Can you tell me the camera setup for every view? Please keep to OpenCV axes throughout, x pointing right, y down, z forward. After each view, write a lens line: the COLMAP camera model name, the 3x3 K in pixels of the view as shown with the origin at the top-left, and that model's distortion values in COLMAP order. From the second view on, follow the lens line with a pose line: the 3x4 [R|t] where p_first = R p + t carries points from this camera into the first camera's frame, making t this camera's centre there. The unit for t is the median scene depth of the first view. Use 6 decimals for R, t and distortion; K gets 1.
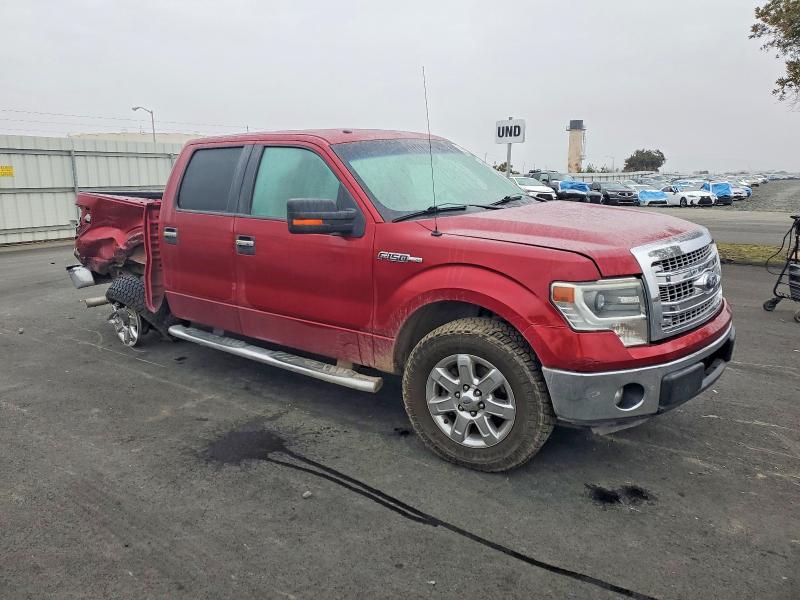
lens RADIAL K [[610.7, 0, 400.0], [0, 610.7, 300.0], [0, 0, 1]] dist [0.024314, 0.001115]
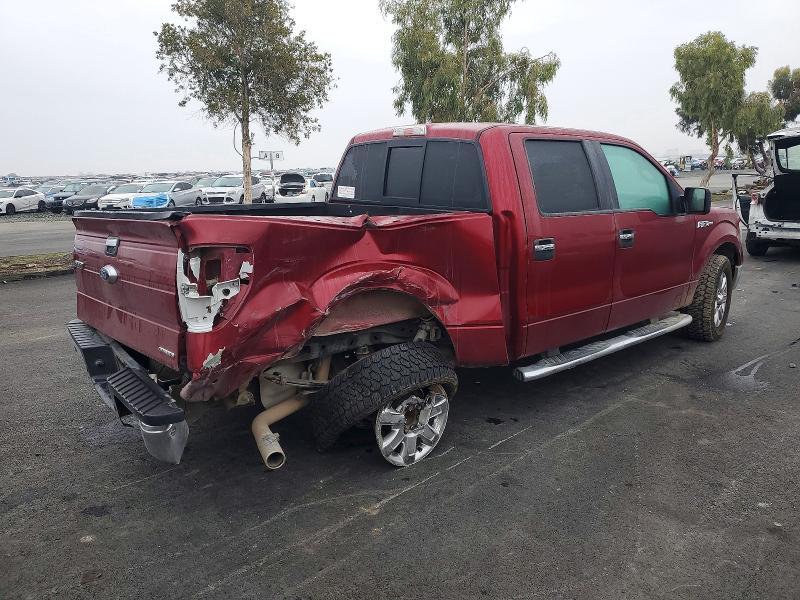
lens RADIAL K [[610.7, 0, 400.0], [0, 610.7, 300.0], [0, 0, 1]] dist [0.024314, 0.001115]
pose [[0.162241, -0.163618, 0.973091, -1.258583], [0.238851, 0.963342, 0.122156, -0.192233], [-0.957407, 0.212605, 0.195374, 1.116028]]
